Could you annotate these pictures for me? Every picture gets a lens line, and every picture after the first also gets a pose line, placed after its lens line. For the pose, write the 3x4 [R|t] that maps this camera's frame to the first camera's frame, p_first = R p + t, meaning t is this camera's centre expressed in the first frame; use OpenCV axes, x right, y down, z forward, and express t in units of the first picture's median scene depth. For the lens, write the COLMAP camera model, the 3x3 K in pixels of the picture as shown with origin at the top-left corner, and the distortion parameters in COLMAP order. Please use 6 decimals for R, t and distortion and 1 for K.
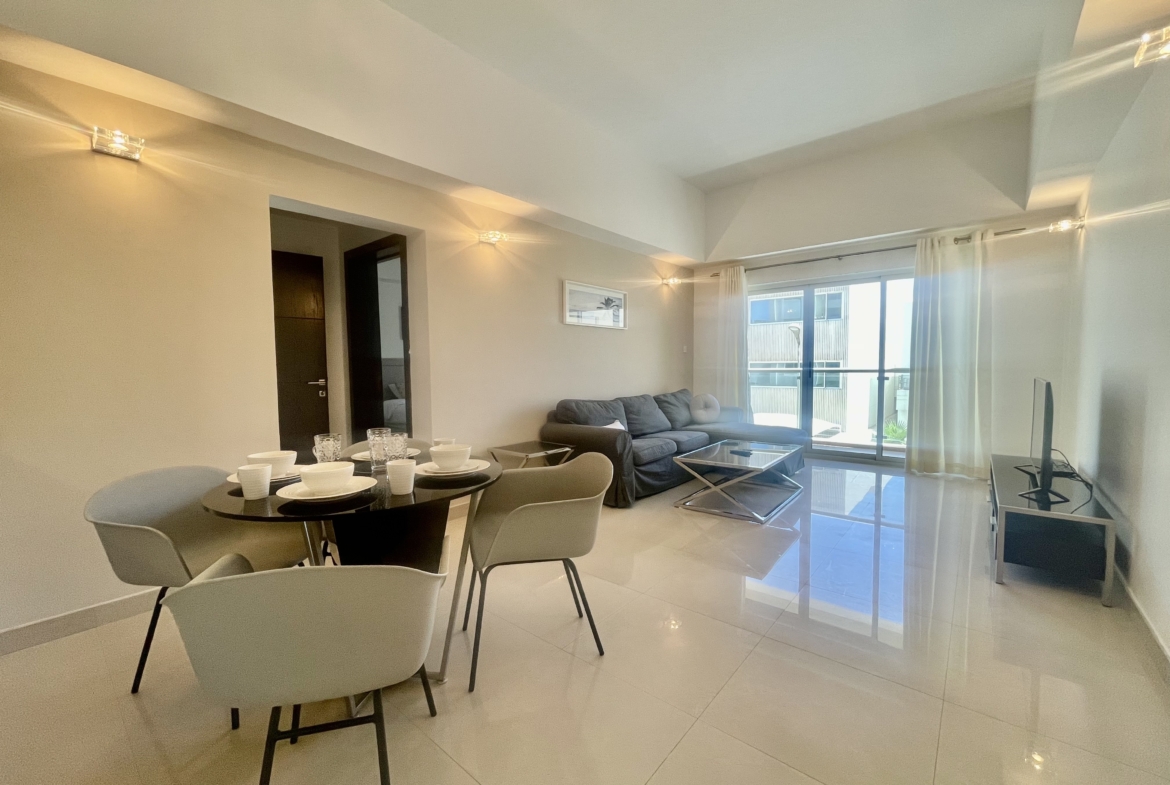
lens RADIAL K [[473.2, 0, 582.8], [0, 473.2, 396.3], [0, 0, 1]] dist [0.001655, 0.000138]
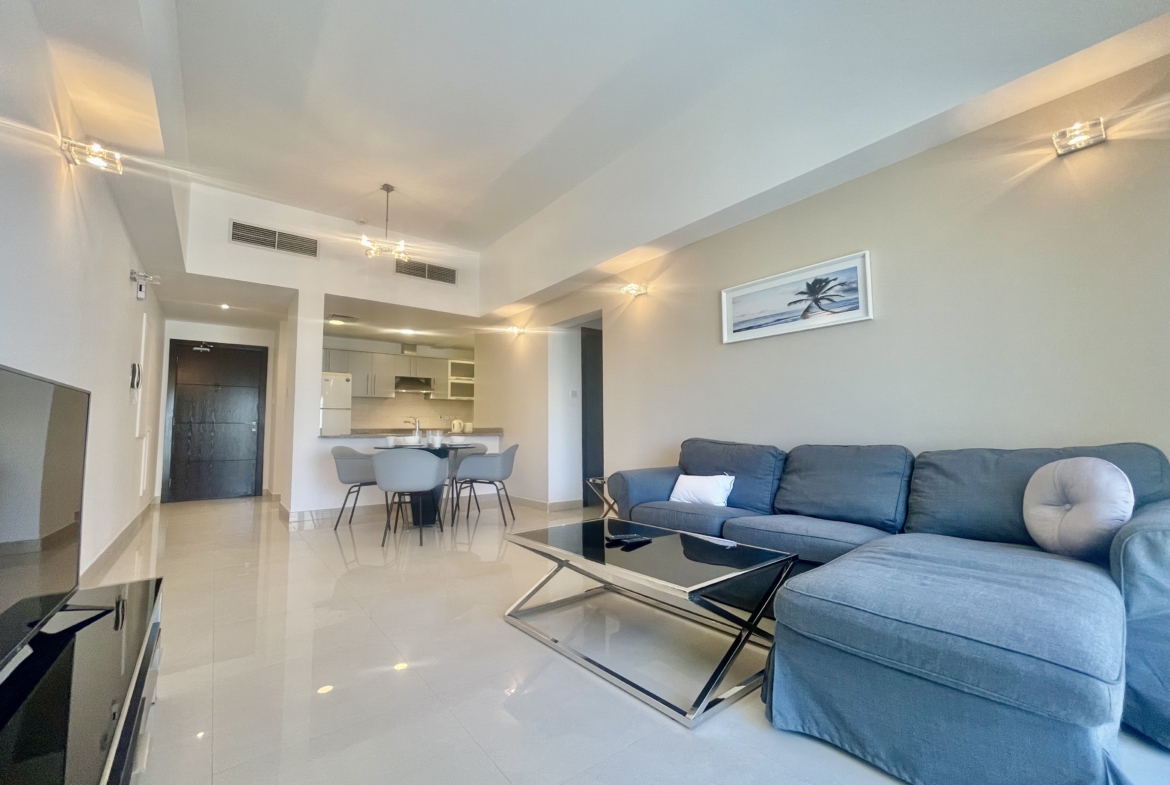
lens RADIAL K [[473.2, 0, 582.8], [0, 473.2, 396.3], [0, 0, 1]] dist [0.001655, 0.000138]
pose [[-0.181479, -0.006748, -0.983372, 0.686710], [0.016914, 0.999807, -0.009982, -0.059477], [0.983249, -0.018444, -0.181330, 0.812637]]
